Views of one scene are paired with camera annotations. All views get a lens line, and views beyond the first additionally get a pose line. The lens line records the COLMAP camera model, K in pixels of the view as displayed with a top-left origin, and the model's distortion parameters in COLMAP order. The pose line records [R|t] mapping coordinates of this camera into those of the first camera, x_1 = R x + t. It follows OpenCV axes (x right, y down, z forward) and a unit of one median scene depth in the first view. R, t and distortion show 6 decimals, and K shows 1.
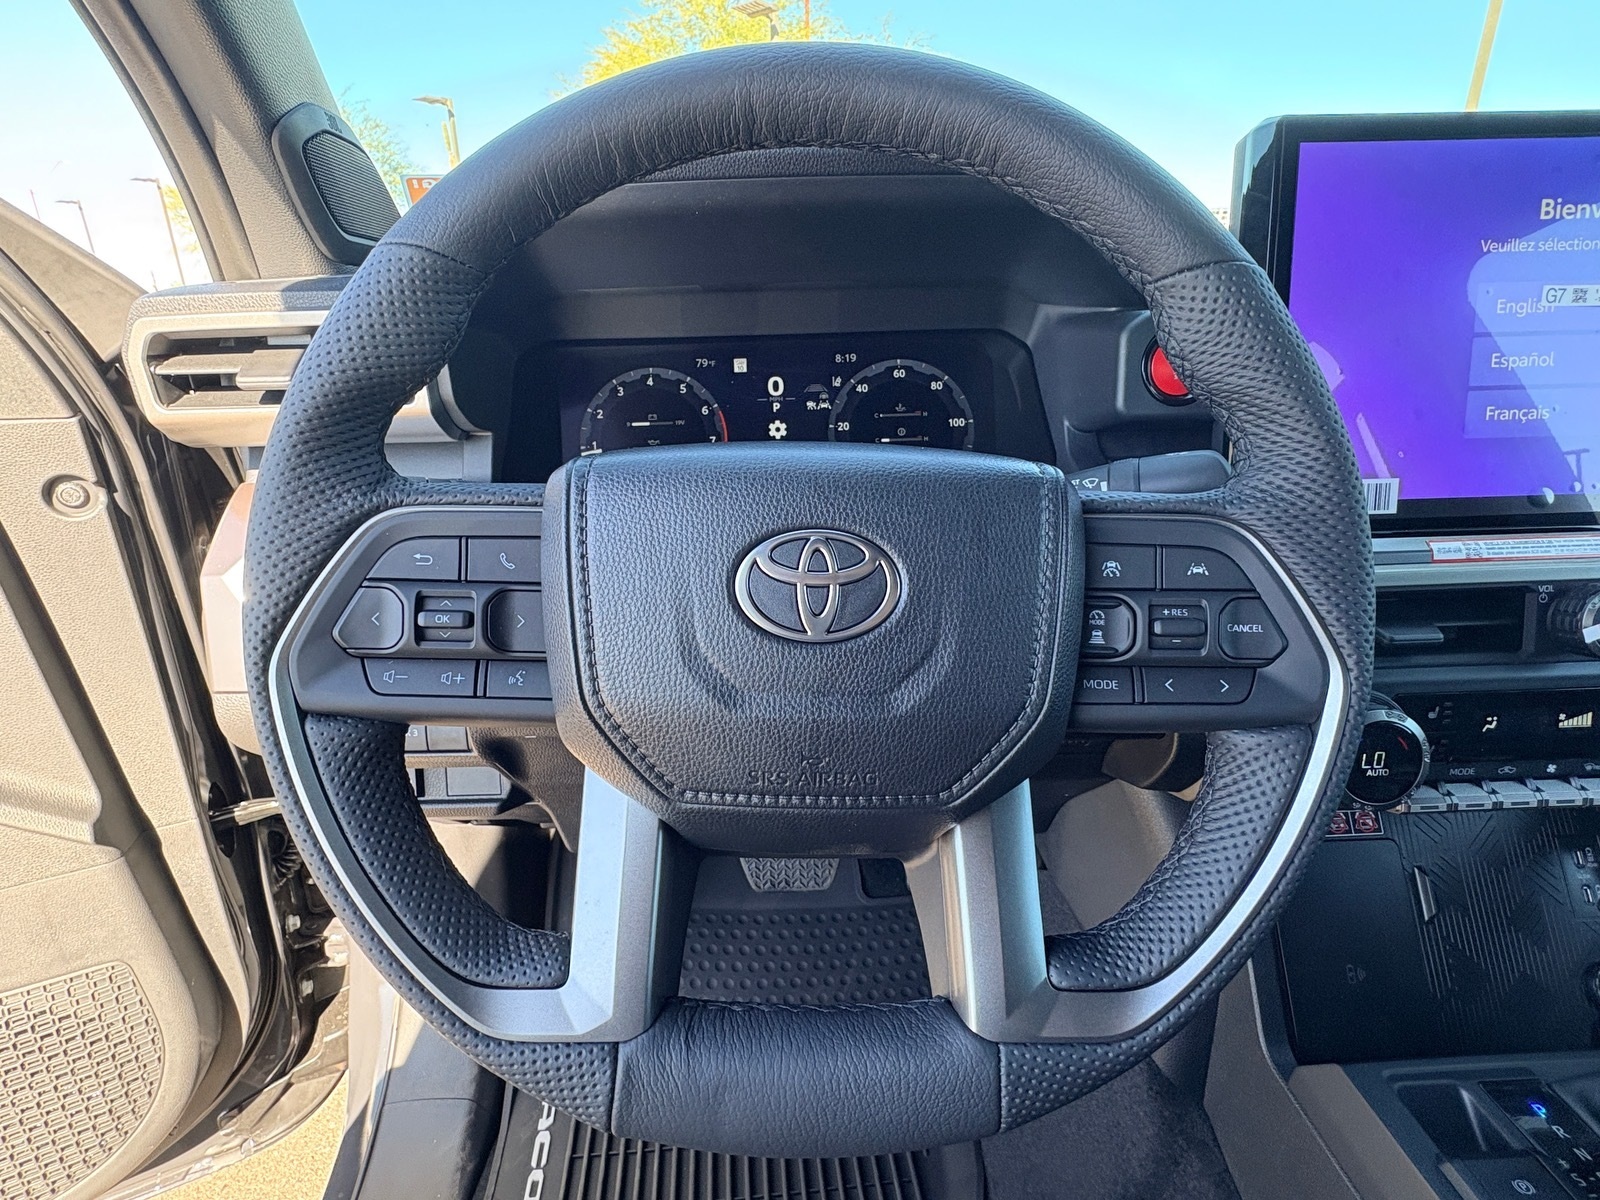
lens RADIAL K [[803.9, 0, 794.7], [0, 803.9, 604.4], [0, 0, 1]] dist [0.002288, 0.003721]
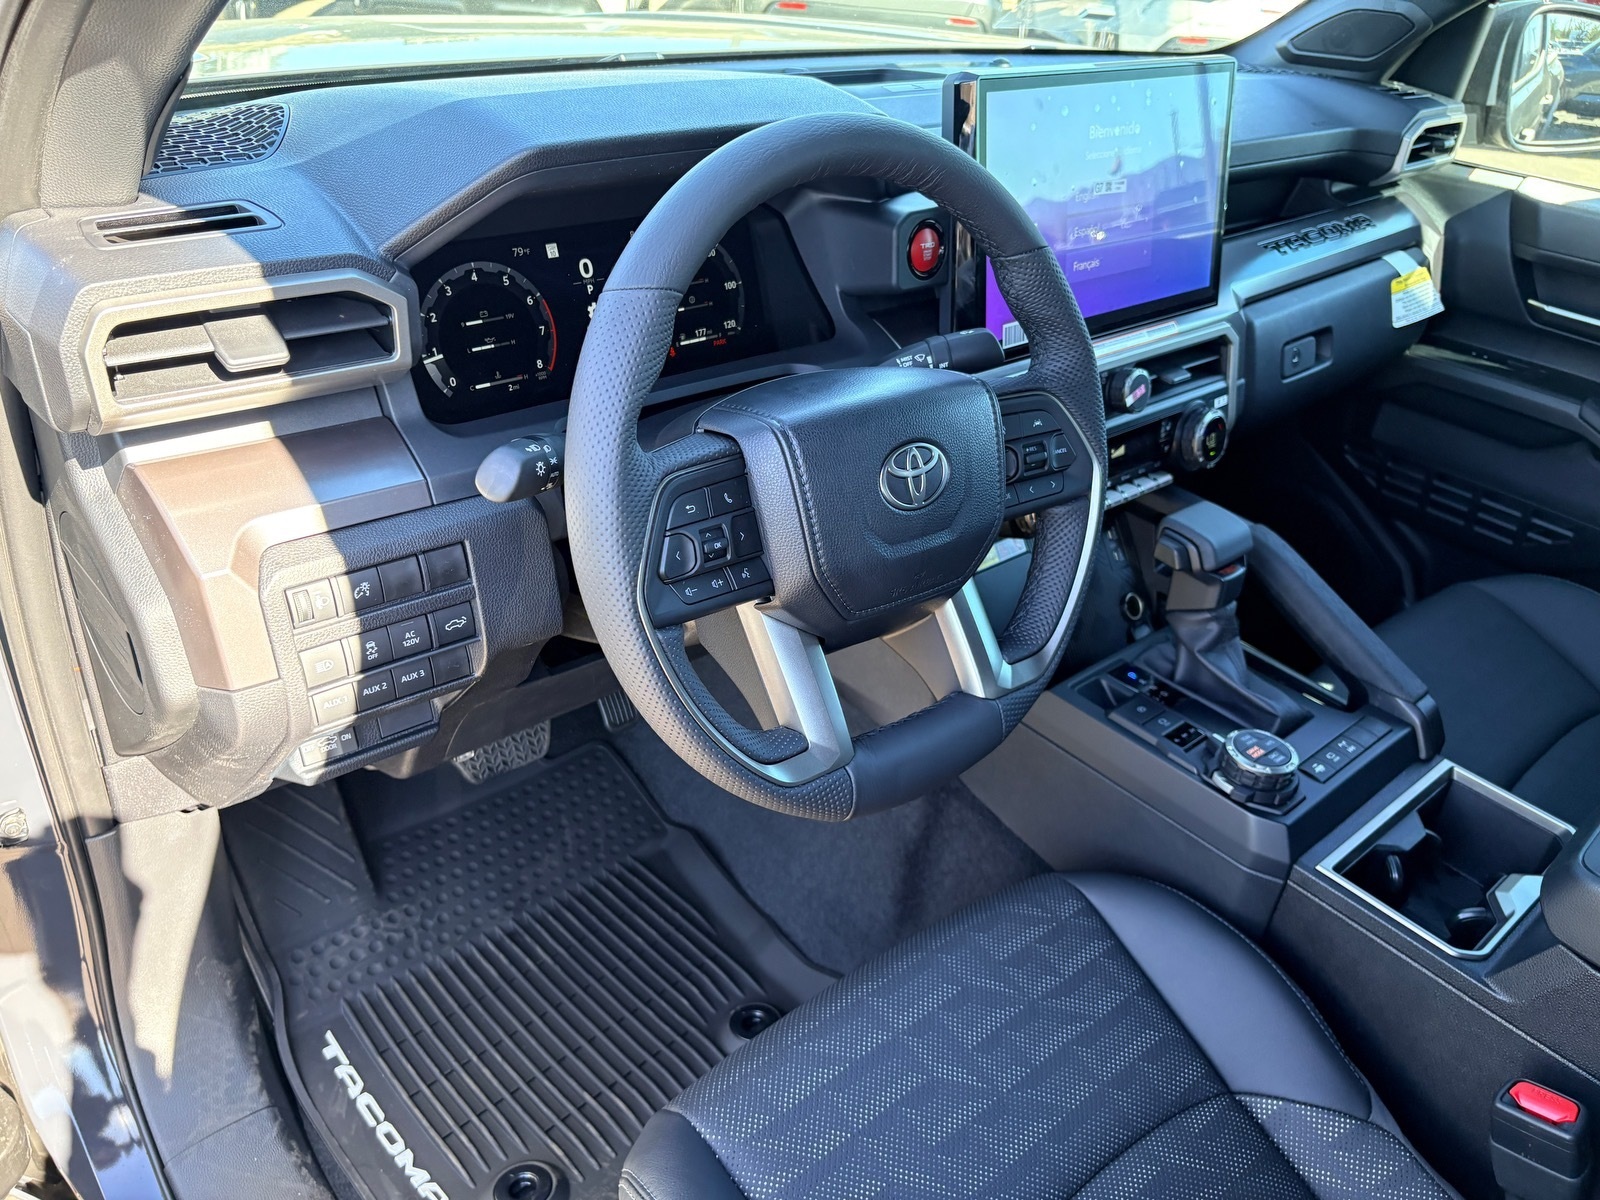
lens RADIAL K [[1218.7, 0, 794.4], [0, 1218.7, 610.7], [0, 0, 1]] dist [0.047073, -0.047194]
pose [[0.773119, -0.262982, 0.577172, -0.842486], [0.136518, 0.957659, 0.253482, -0.213243], [-0.619395, -0.117177, 0.776286, -0.438851]]
